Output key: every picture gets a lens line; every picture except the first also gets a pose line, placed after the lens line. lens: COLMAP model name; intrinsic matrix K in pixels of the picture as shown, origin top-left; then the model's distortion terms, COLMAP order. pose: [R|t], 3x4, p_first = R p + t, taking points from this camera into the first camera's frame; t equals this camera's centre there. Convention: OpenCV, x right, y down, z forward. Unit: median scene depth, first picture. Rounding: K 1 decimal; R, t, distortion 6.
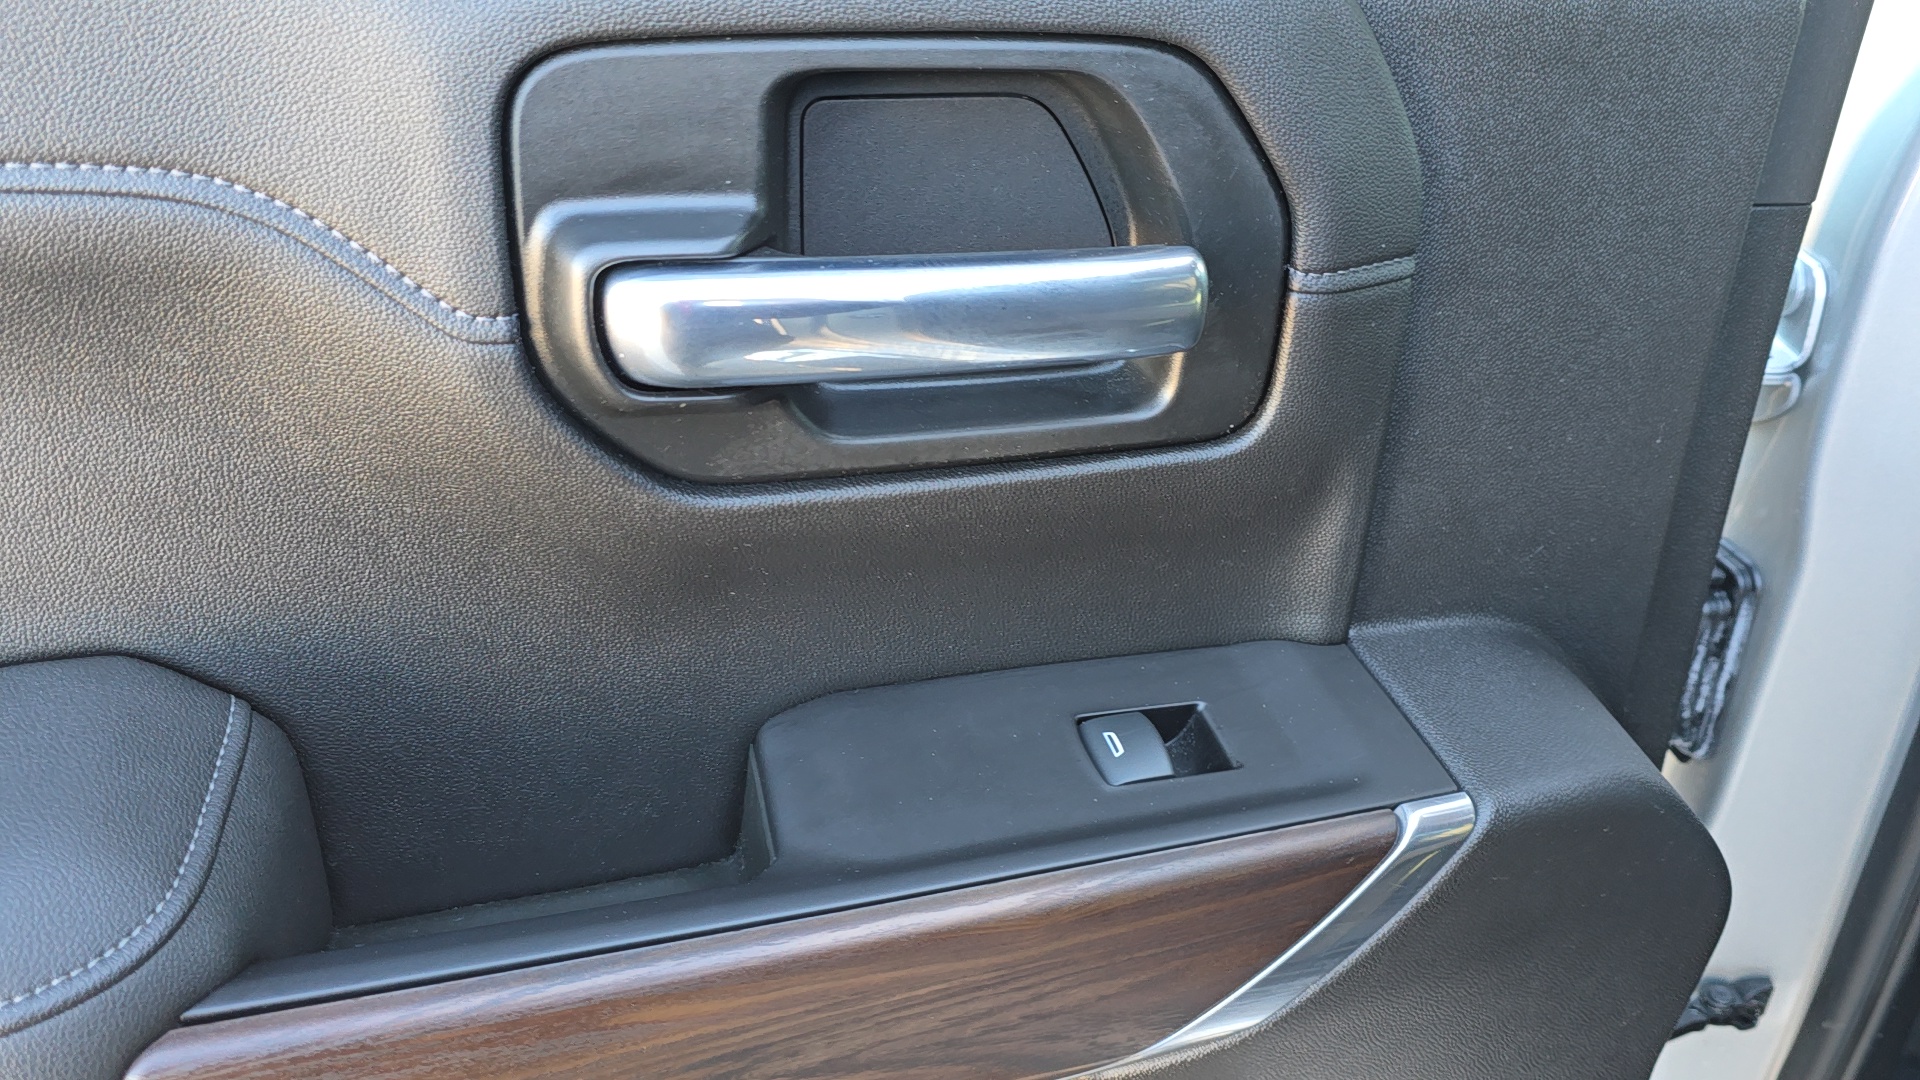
lens RADIAL K [[1685.4, 0, 960.0], [0, 1685.4, 540.0], [0, 0, 1]] dist [-0.024157, 0.001040]
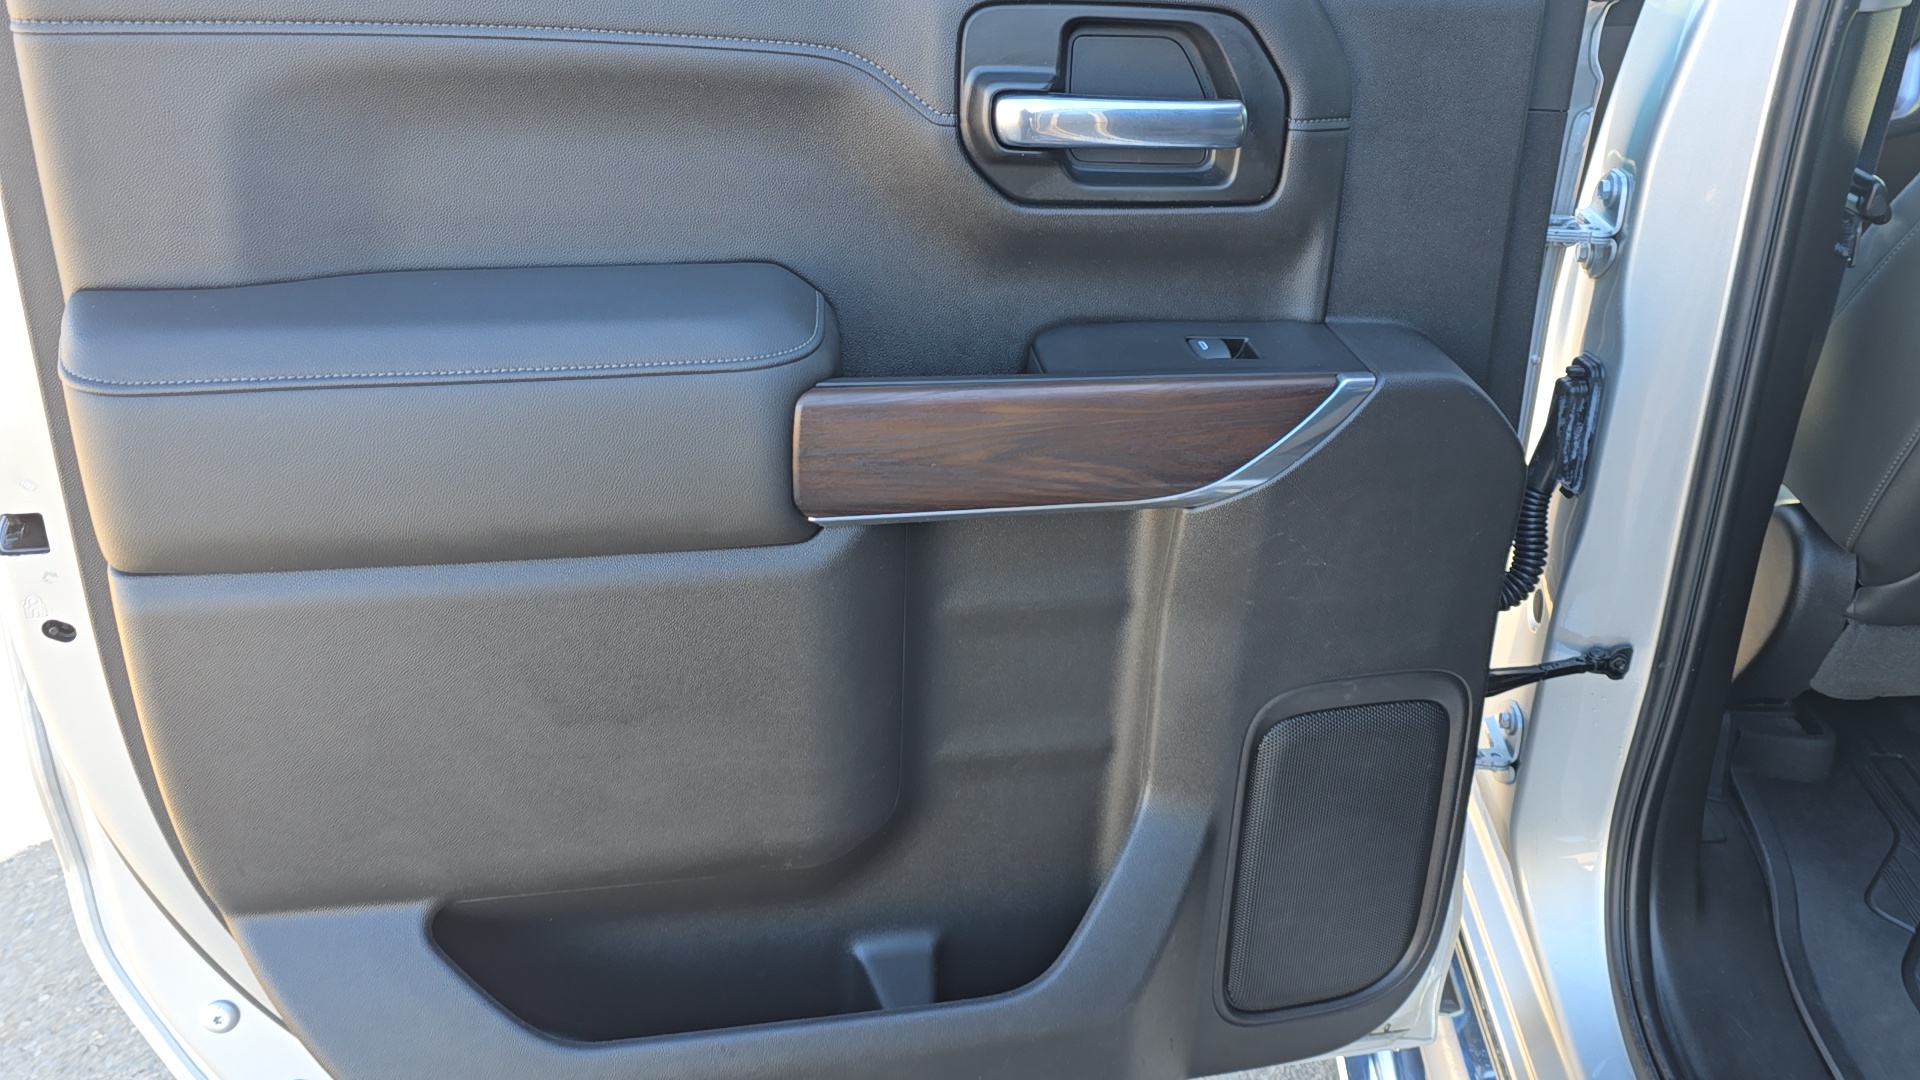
lens RADIAL K [[1650.6, 0, 960.0], [0, 1650.6, 540.0], [0, 0, 1]] dist [-0.019161, -0.000210]
pose [[0.995768, 0.031840, -0.086215, -0.028599], [-0.037483, 0.997204, -0.064642, 0.547515], [0.083916, 0.067600, 0.994177, -1.151188]]
